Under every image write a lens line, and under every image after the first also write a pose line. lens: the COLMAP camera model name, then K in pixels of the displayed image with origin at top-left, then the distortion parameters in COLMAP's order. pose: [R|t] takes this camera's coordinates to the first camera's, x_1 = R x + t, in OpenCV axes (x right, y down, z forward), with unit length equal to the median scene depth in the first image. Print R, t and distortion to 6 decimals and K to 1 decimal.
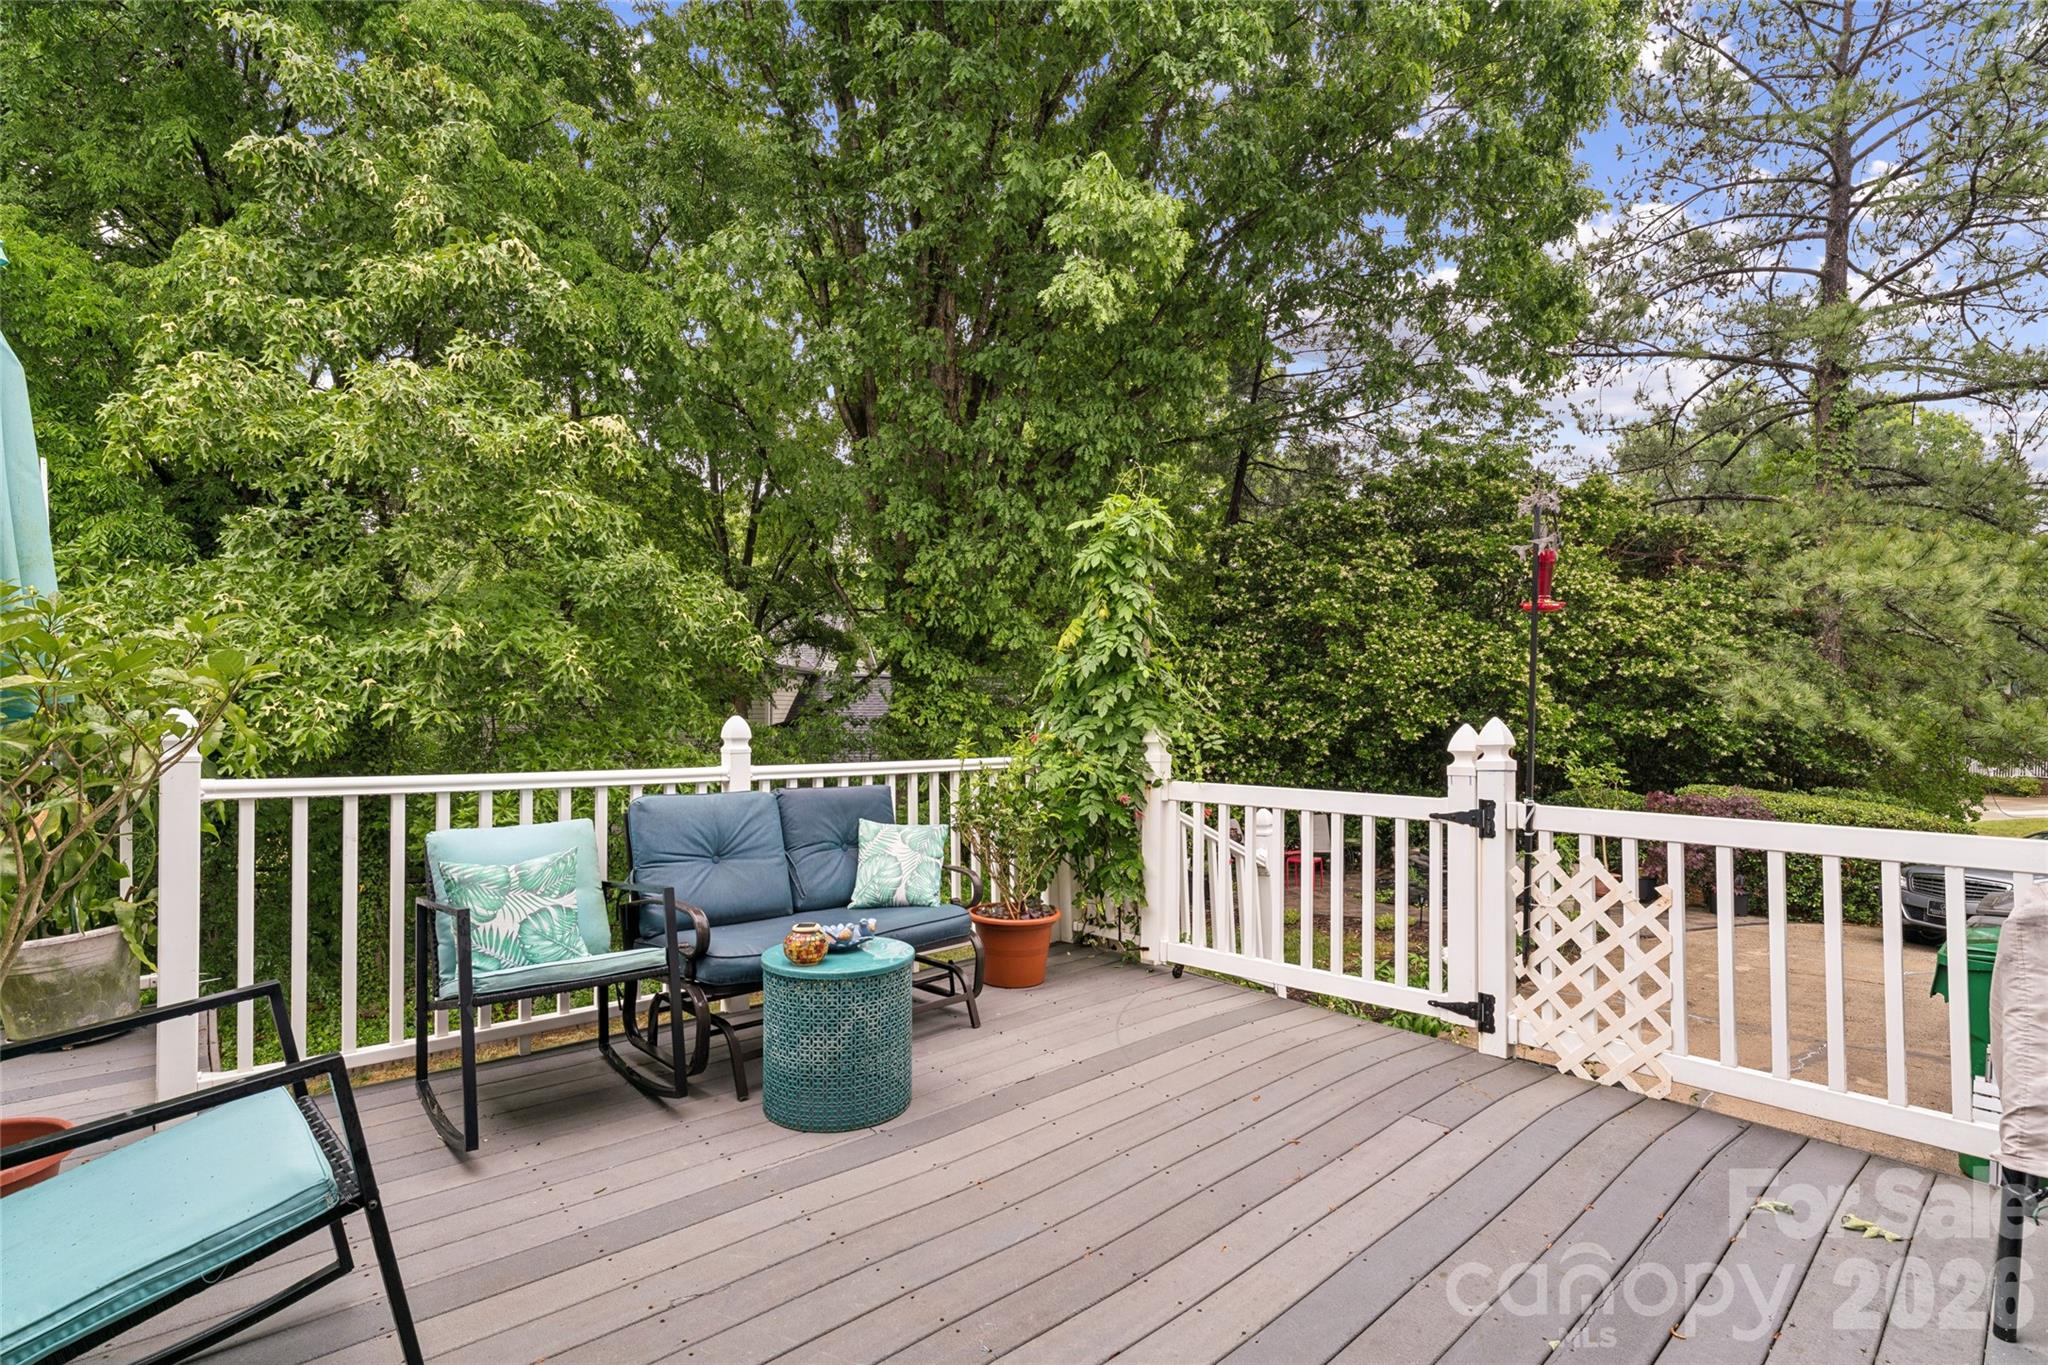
lens RADIAL K [[934.1, 0, 1029.4], [0, 934.1, 719.0], [0, 0, 1]] dist [-0.001096, -0.000147]
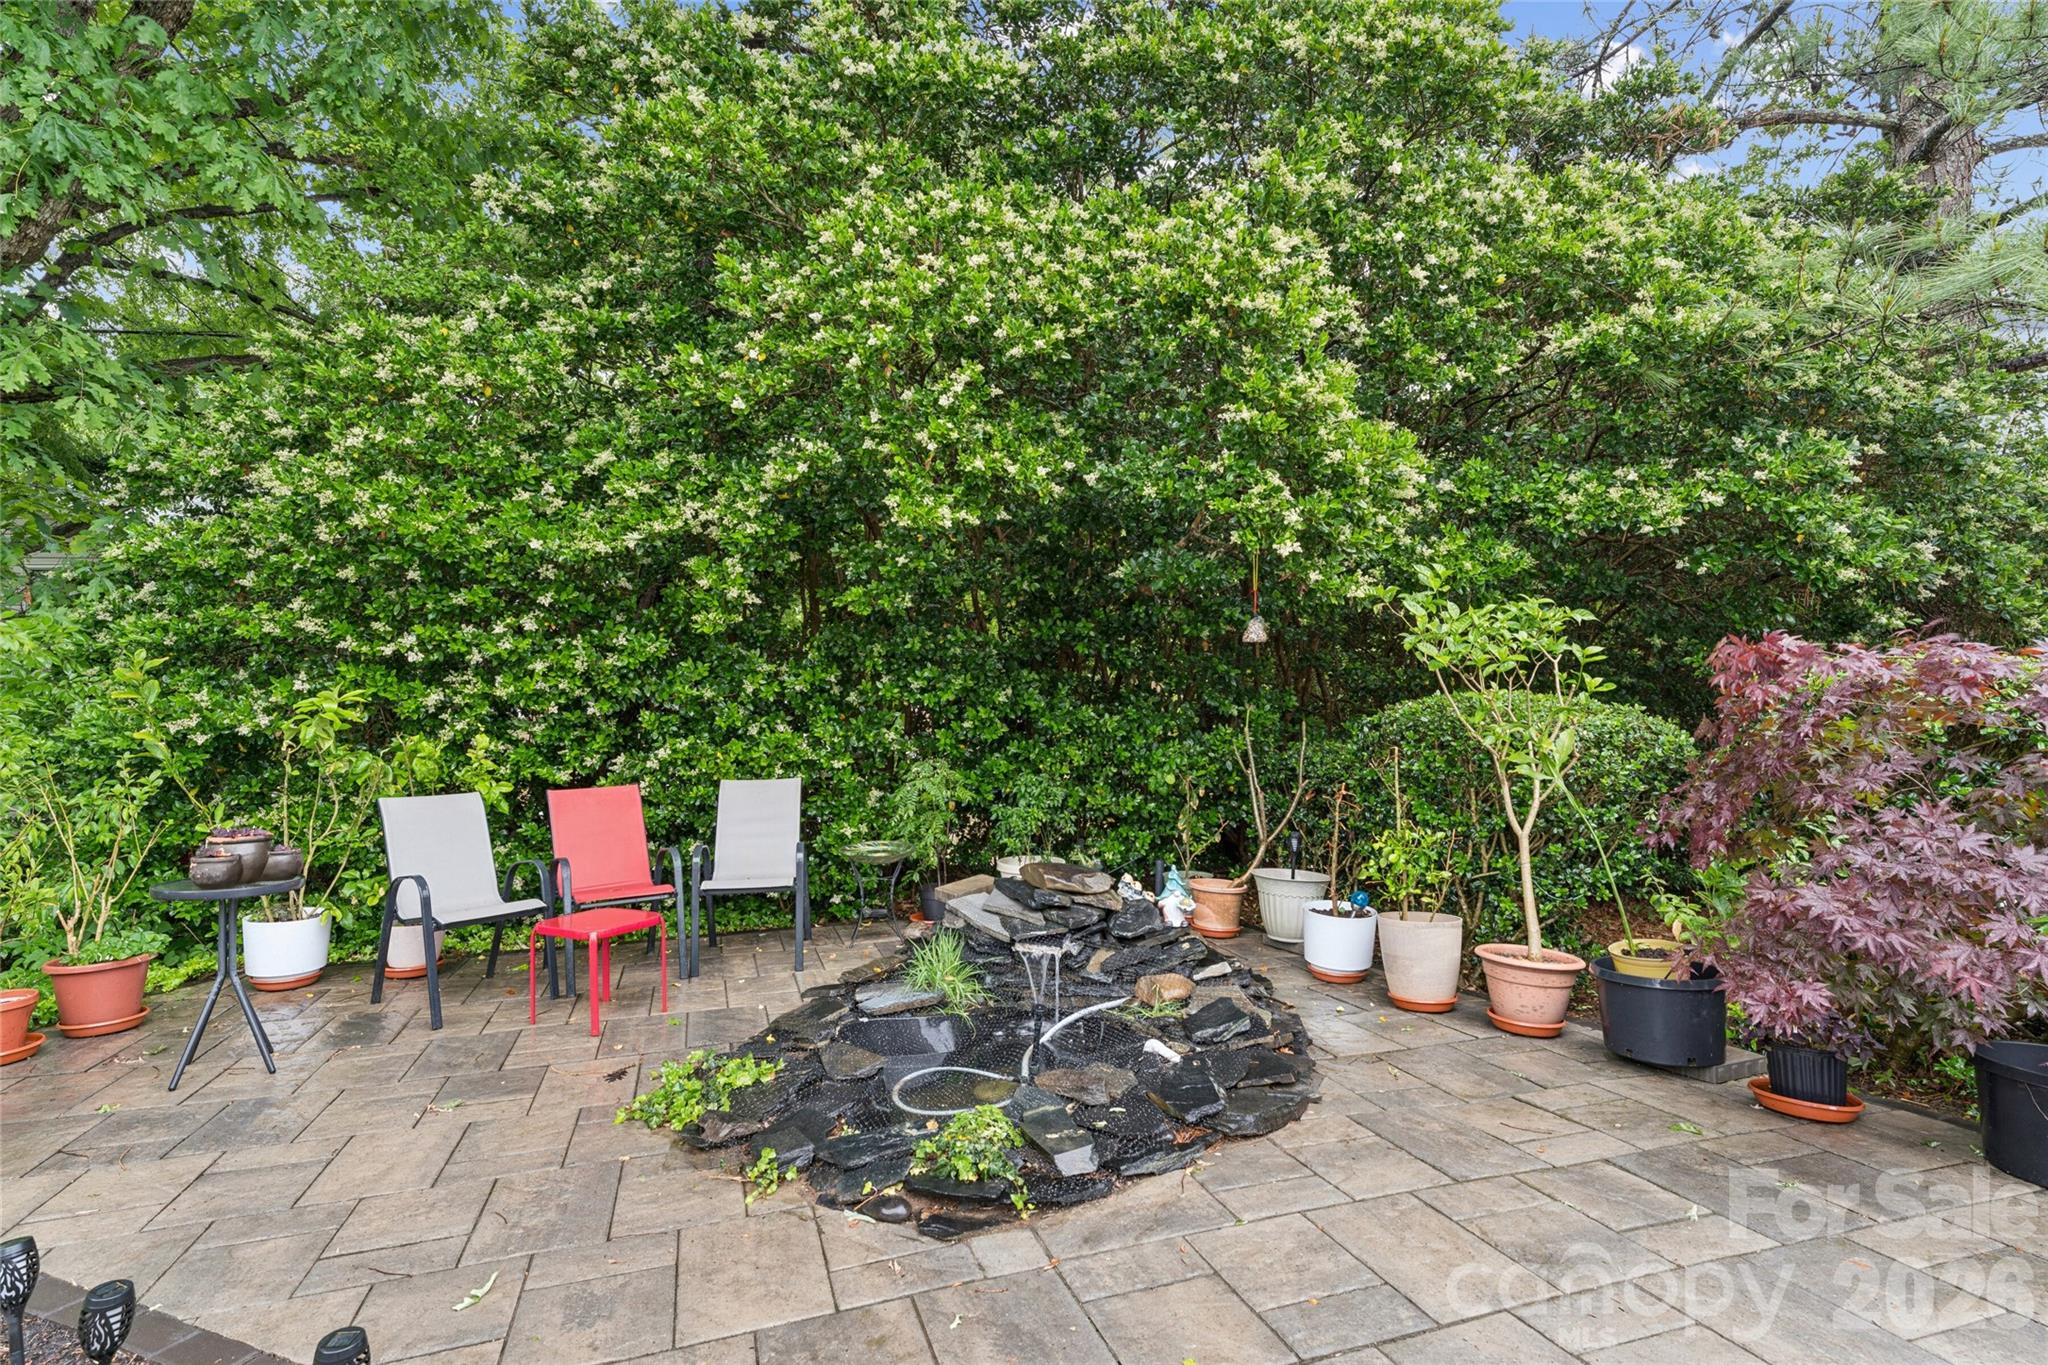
lens RADIAL K [[973.4, 0, 1024.0], [0, 973.4, 682.5], [0, 0, 1]] dist [0.001123, 0.000260]
pose [[0.992619, -0.006920, 0.121077, 0.399074], [0.008235, 0.999912, -0.010363, 0.076099], [-0.120995, 0.011283, 0.992589, 0.675820]]
